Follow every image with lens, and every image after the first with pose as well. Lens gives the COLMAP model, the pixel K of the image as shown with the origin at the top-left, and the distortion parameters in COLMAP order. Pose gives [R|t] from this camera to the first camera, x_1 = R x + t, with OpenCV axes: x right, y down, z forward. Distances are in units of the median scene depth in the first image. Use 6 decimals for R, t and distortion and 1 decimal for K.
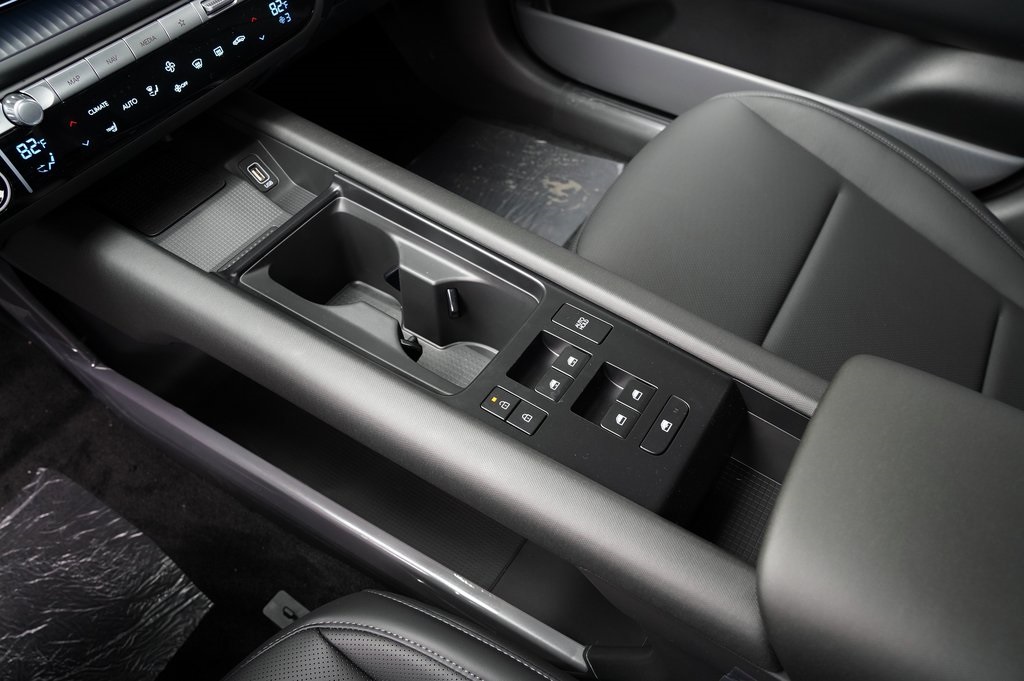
lens RADIAL K [[708.0, 0, 514.0], [0, 708.0, 337.3], [0, 0, 1]] dist [-0.124799, 0.087826]
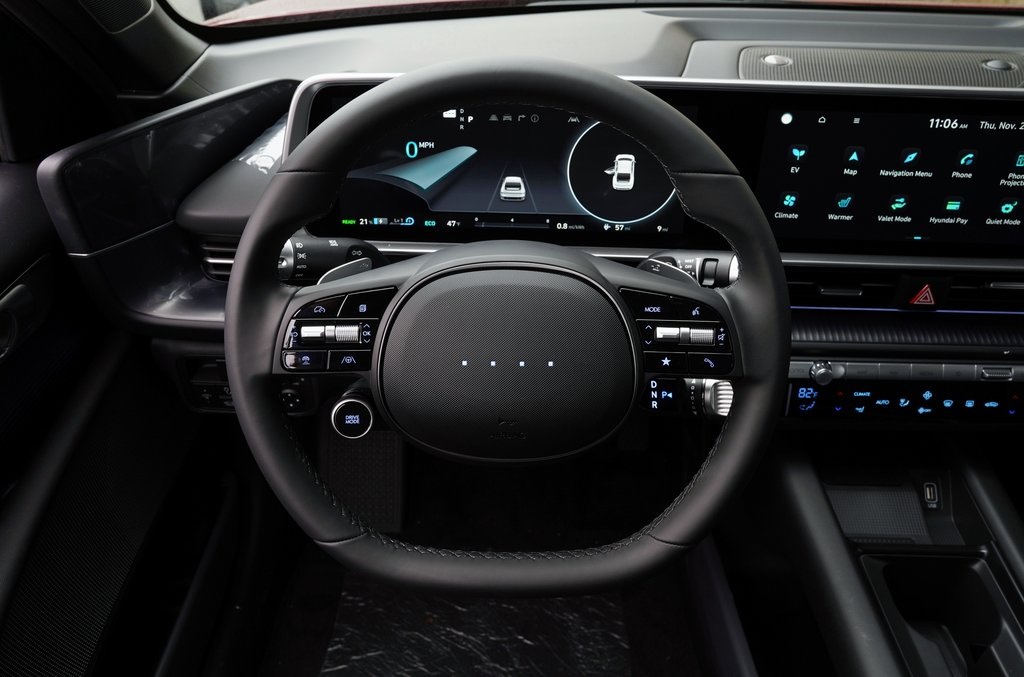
lens RADIAL K [[874.4, 0, 512.0], [0, 874.4, 338.5], [0, 0, 1]] dist [-0.078926, 0.139528]
pose [[0.545909, 0.498843, -0.673156, 0.097752], [-0.670500, 0.741885, 0.006020, 0.033011], [0.502408, 0.448065, 0.739476, -0.571444]]
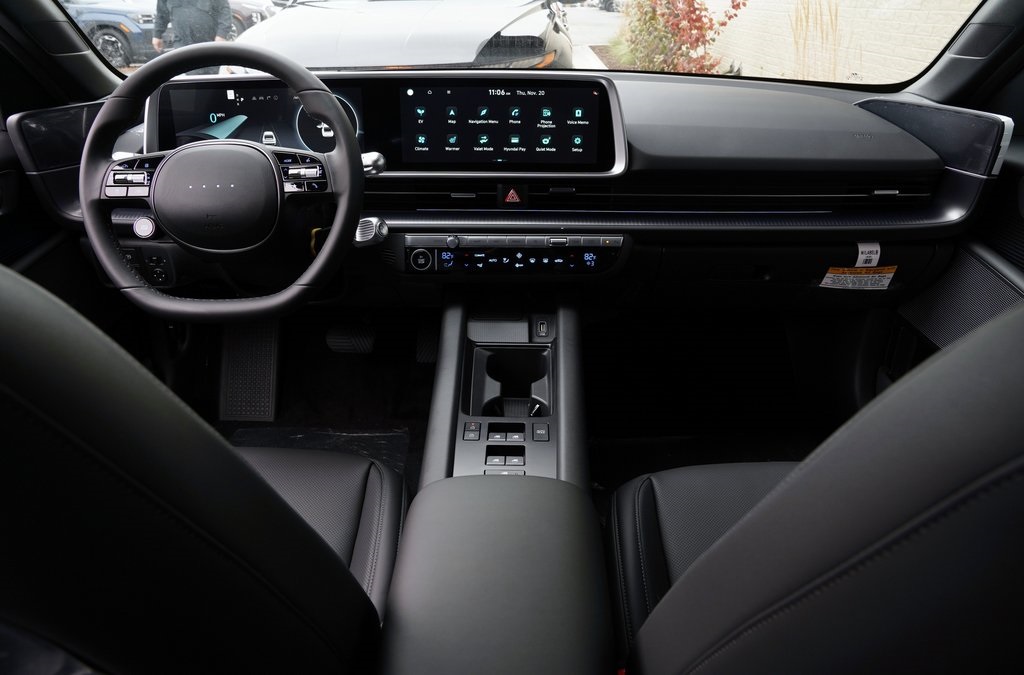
lens RADIAL K [[733.7, 0, 513.5], [0, 733.7, 323.0], [0, 0, 1]] dist [-0.097467, 0.000290]
pose [[0.537212, 0.372430, -0.756769, 1.169157], [-0.660740, 0.743494, -0.103147, 0.008760], [0.524238, 0.555439, 0.645493, -0.336645]]
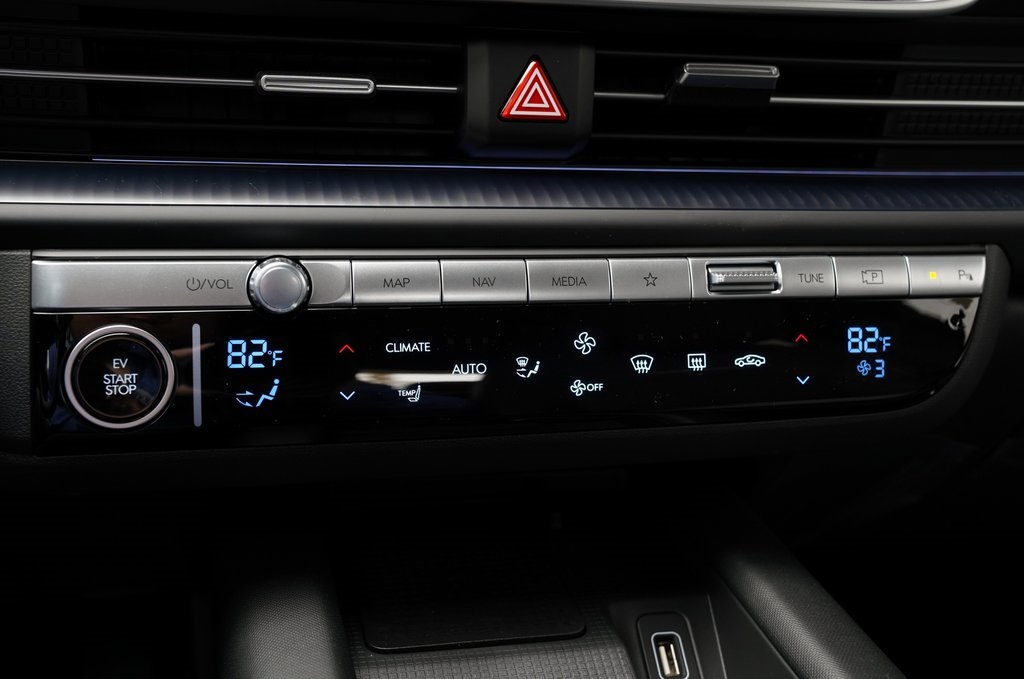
lens RADIAL K [[1137.5, 0, 512.0], [0, 1137.5, 339.5], [0, 0, 1]] dist [0.021147, 0.022914]
pose [[0.726161, 0.196716, -0.658781, -0.015868], [-0.560653, 0.724037, -0.401794, -0.045192], [0.397942, 0.661115, 0.636057, 0.423159]]
